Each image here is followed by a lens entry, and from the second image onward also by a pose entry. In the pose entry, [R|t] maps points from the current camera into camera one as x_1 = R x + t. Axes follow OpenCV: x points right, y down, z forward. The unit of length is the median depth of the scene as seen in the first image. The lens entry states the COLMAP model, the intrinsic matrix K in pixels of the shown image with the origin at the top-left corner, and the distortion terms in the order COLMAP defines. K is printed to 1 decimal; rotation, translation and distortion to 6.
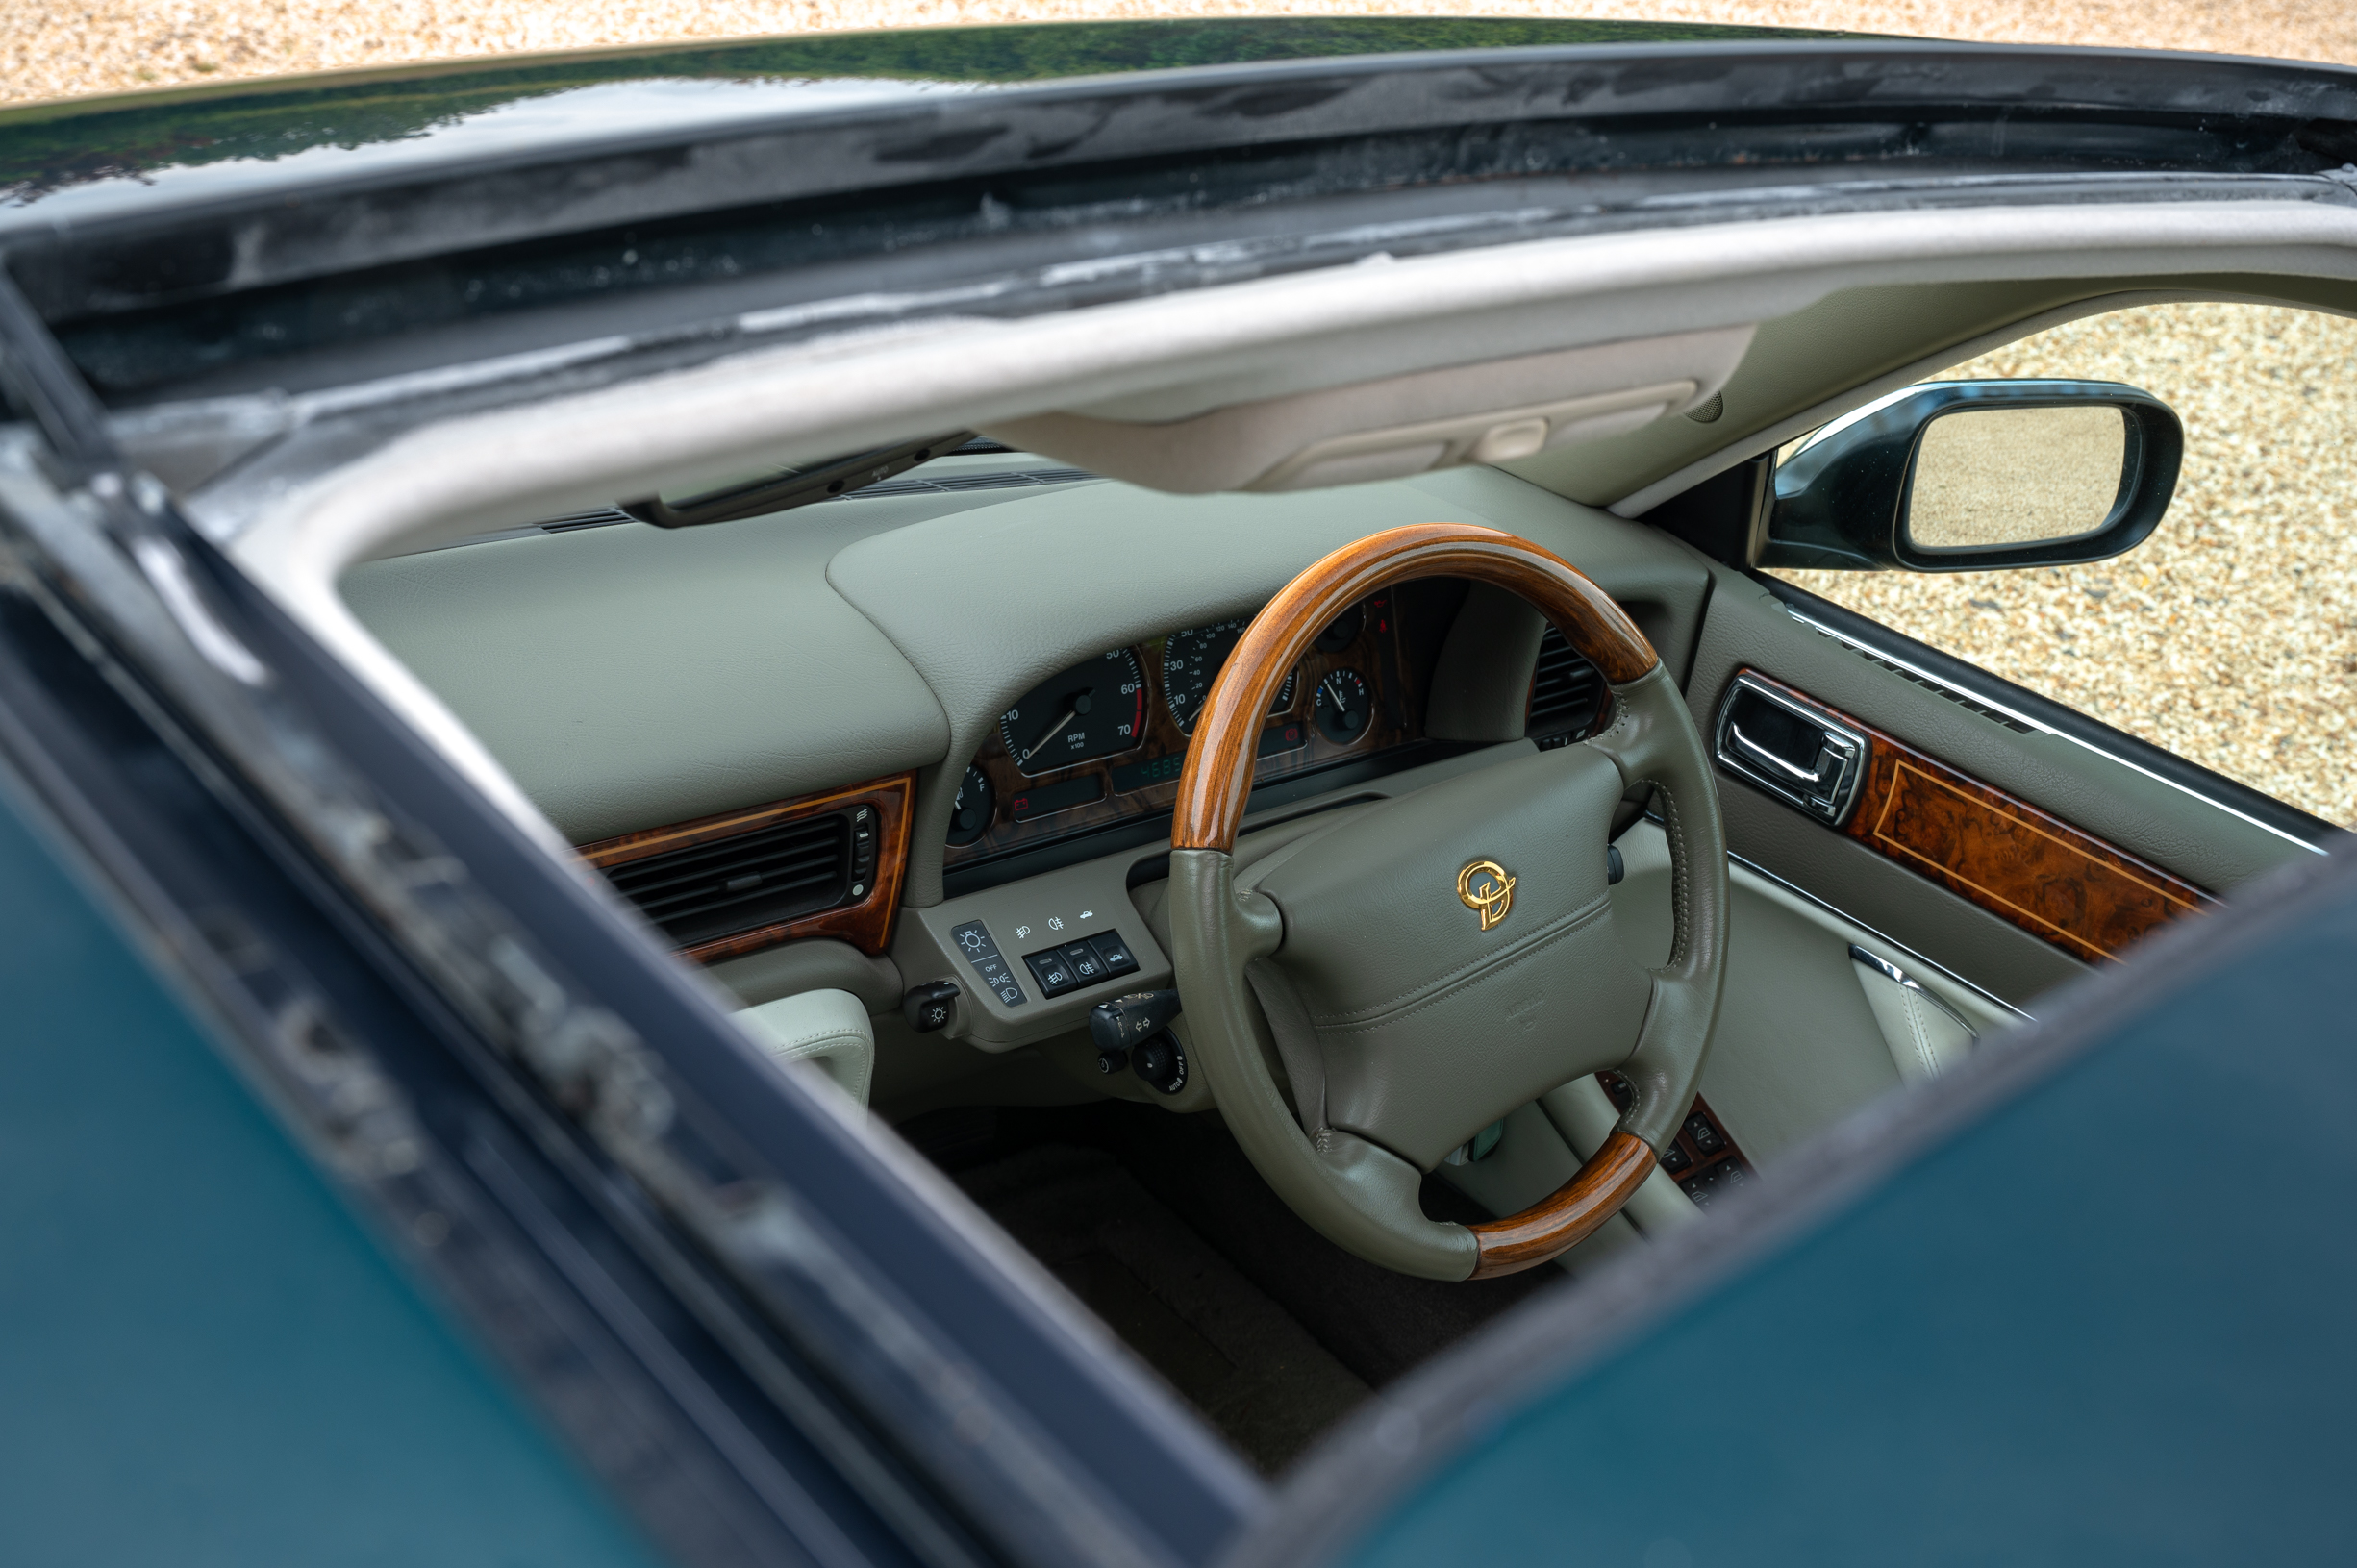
lens RADIAL K [[2691.1, 0, 1170.6], [0, 2691.1, 784.1], [0, 0, 1]] dist [0.011050, 0.000000]
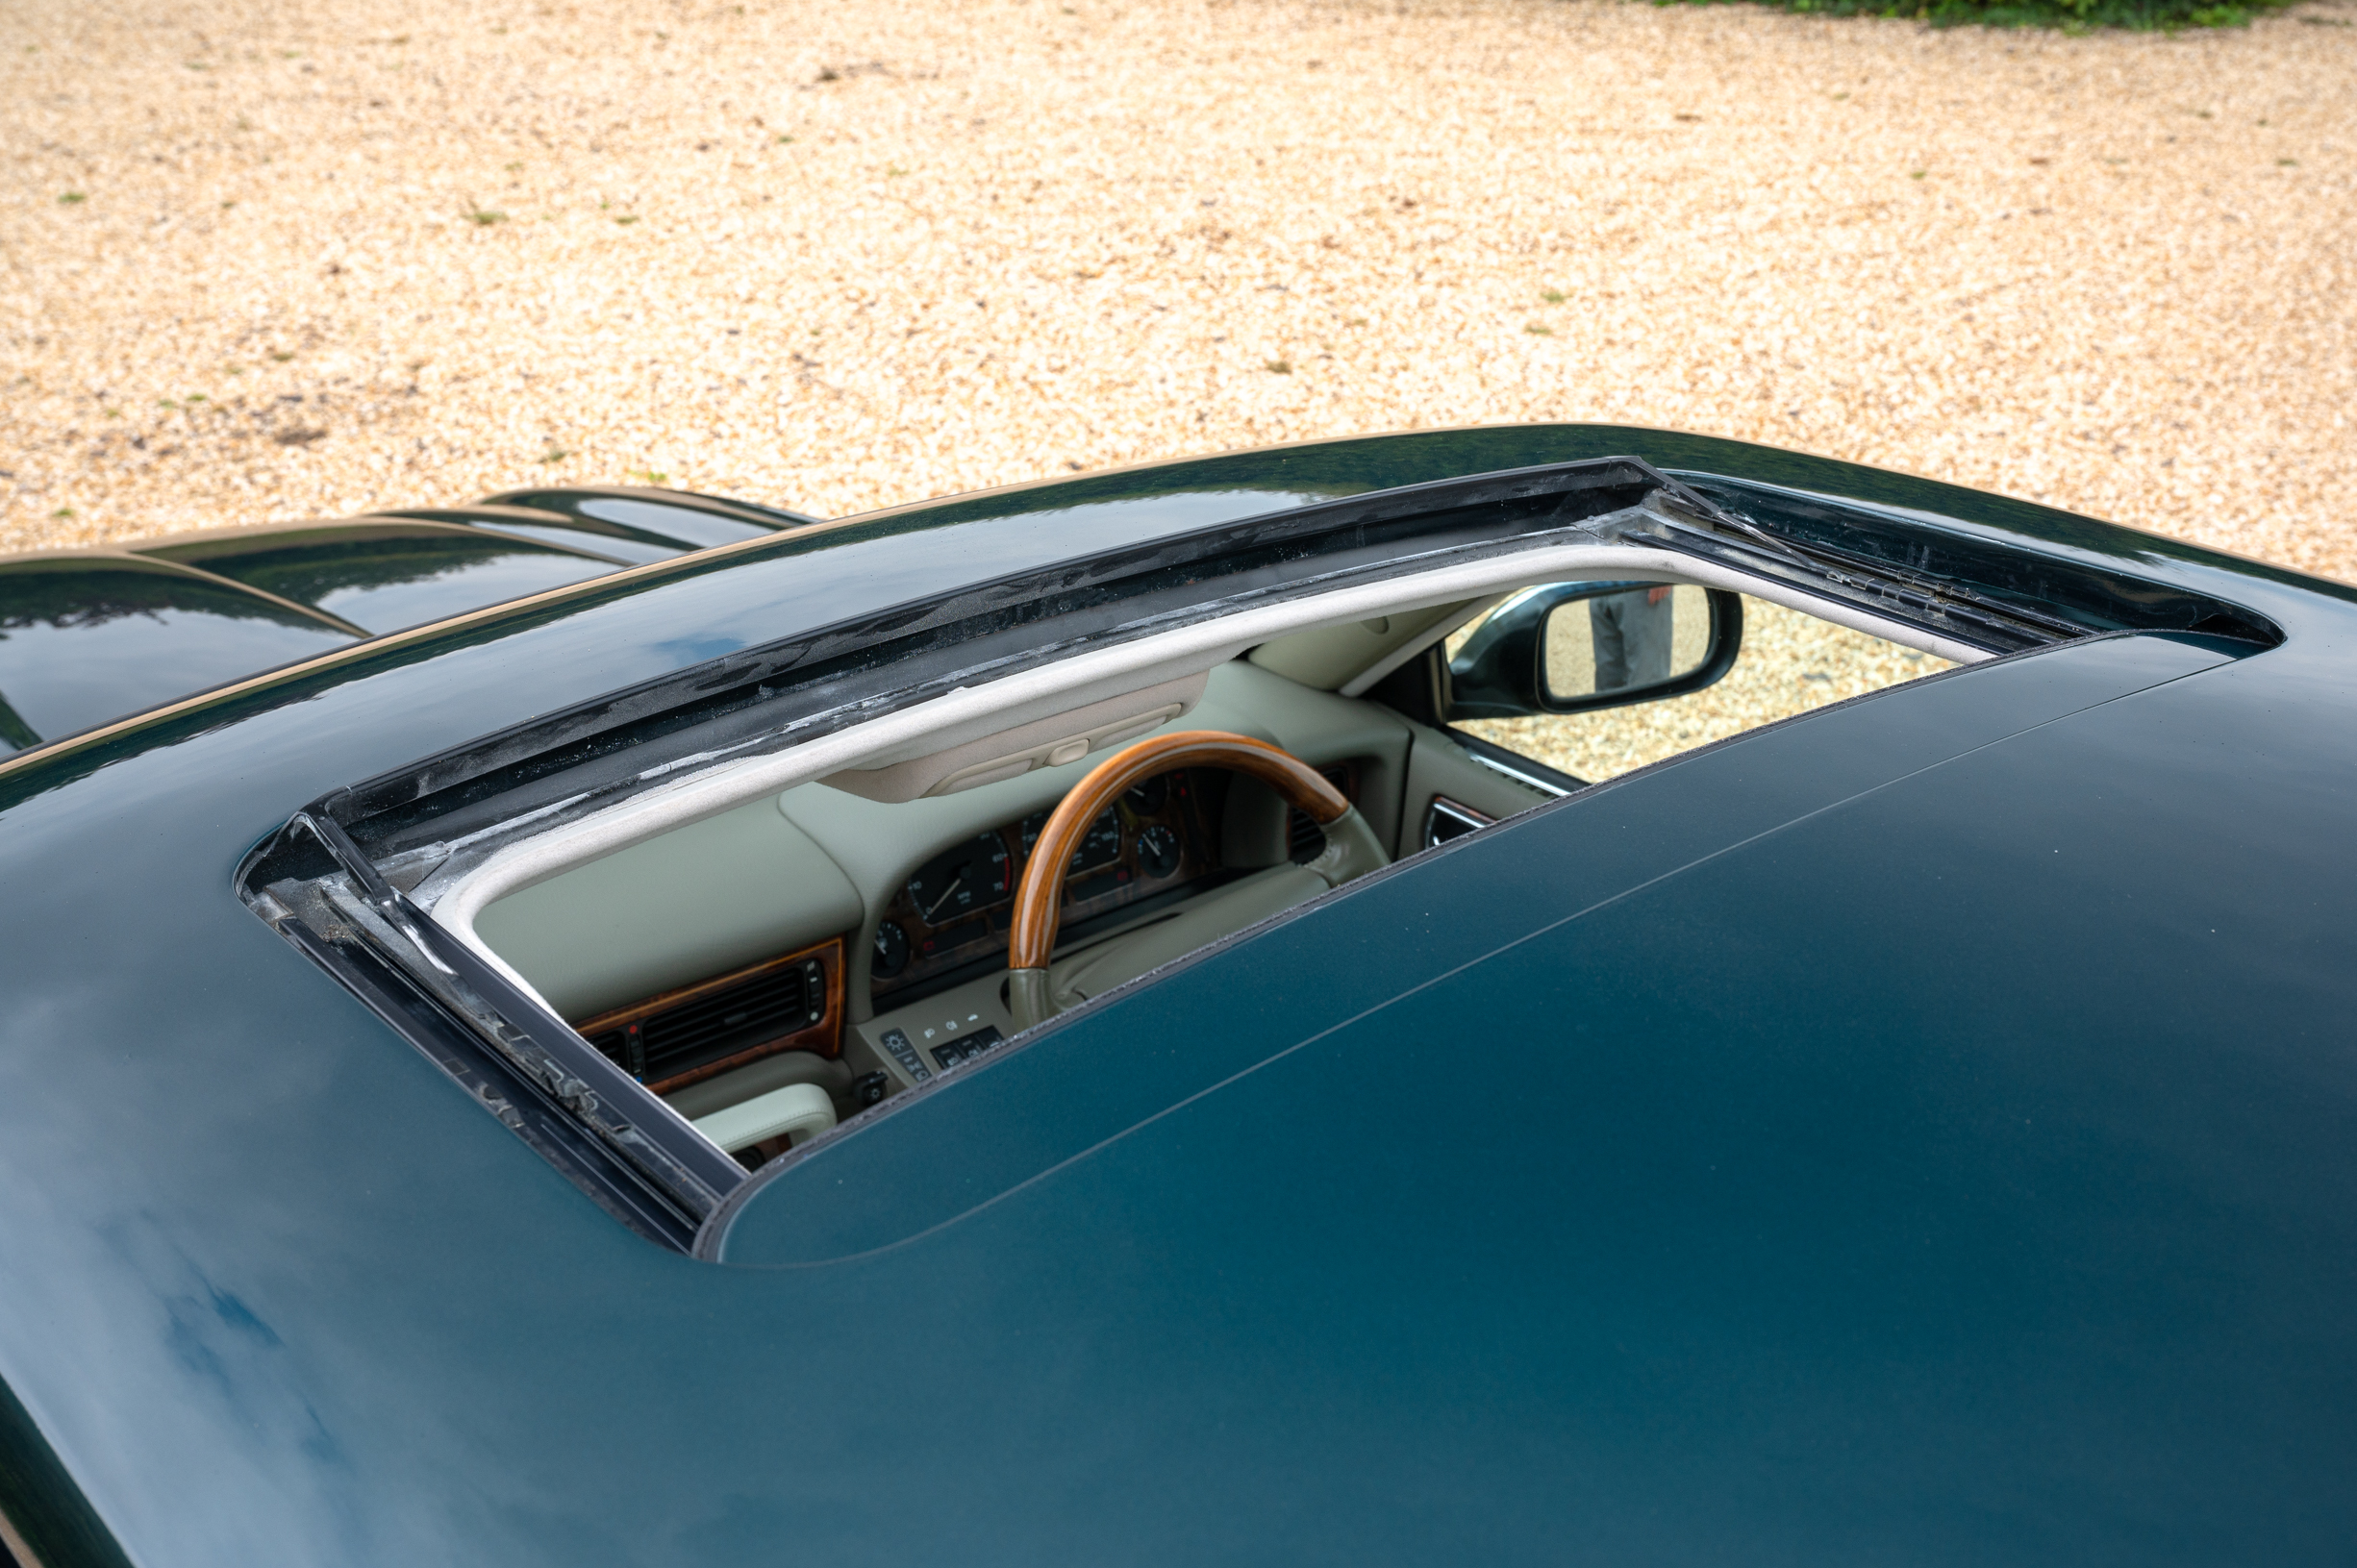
lens RADIAL K [[2535.6, 0, 1180.2], [0, 2535.6, 780.2], [0, 0, 1]] dist [0.000859, 0.000000]
pose [[0.994797, -0.101016, -0.013194, 0.111163], [0.100431, 0.994168, -0.039300, -0.014456], [0.017087, 0.037771, 0.999140, -0.387071]]
